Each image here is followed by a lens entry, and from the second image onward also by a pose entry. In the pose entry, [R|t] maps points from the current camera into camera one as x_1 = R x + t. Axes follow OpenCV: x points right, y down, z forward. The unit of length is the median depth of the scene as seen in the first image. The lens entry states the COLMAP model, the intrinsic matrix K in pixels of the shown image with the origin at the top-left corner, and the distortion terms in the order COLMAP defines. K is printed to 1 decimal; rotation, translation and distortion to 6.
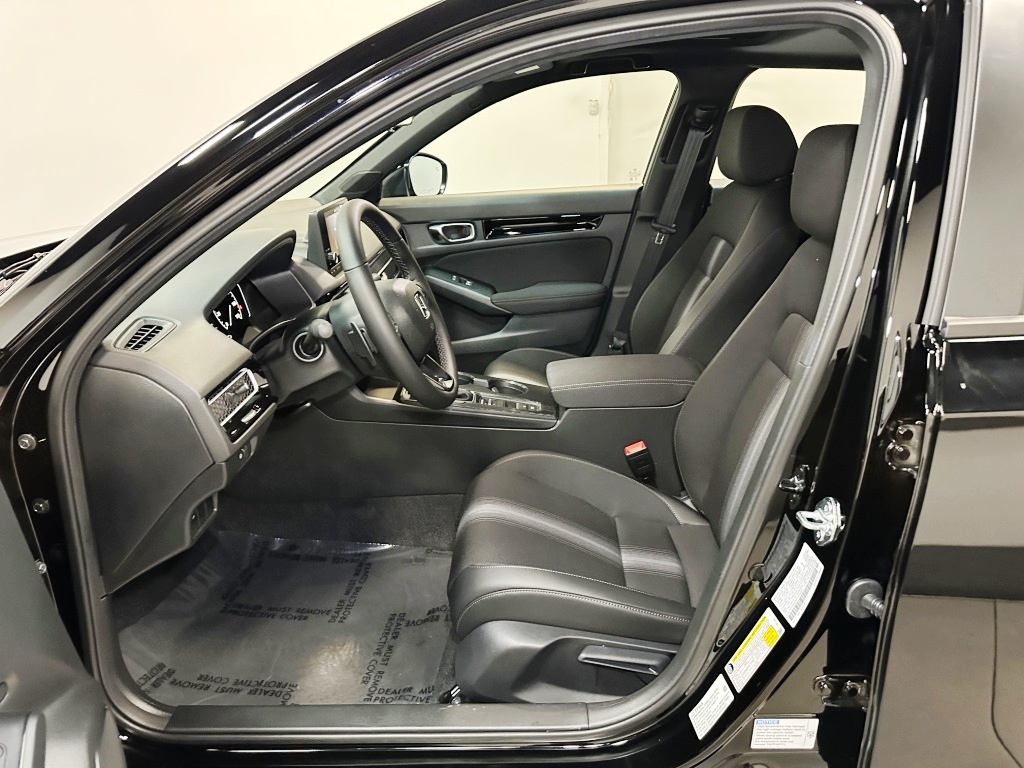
lens RADIAL K [[710.9, 0, 512.0], [0, 710.9, 384.0], [0, 0, 1]] dist [0.009652, 0.006043]
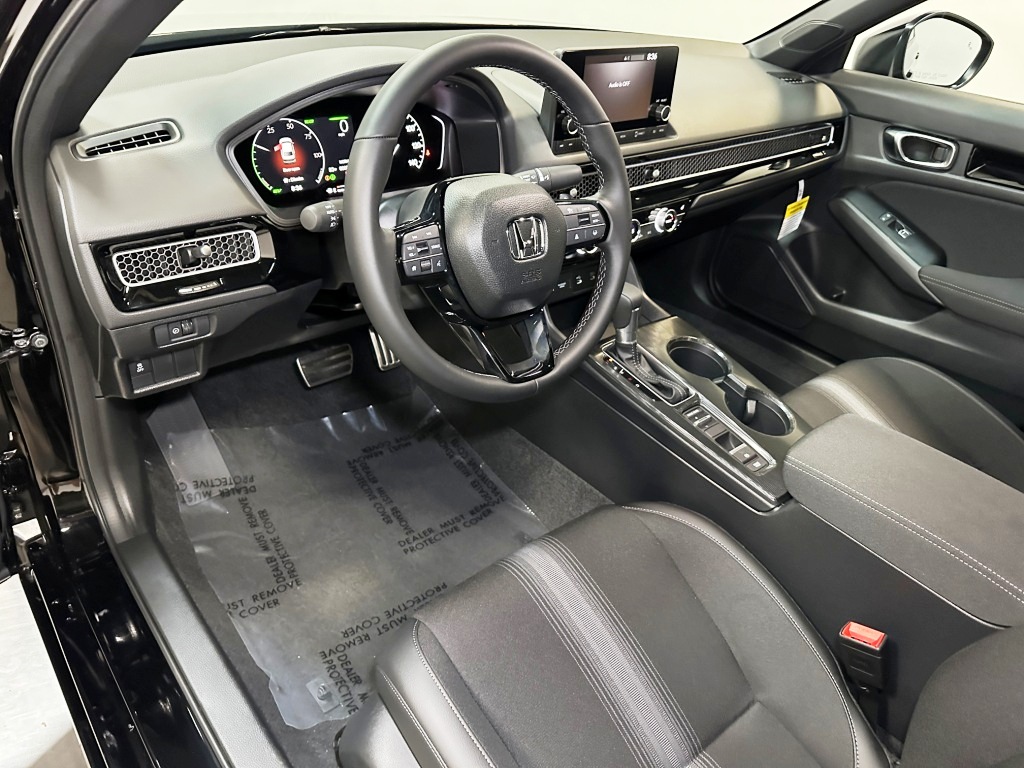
lens RADIAL K [[710.9, 0, 512.0], [0, 710.9, 384.0], [0, 0, 1]] dist [0.009652, 0.006043]
pose [[0.661227, 0.500237, -0.559054, 0.139219], [-0.374370, 0.865828, 0.331946, -0.107740], [0.650097, -0.010199, 0.759783, 0.278521]]
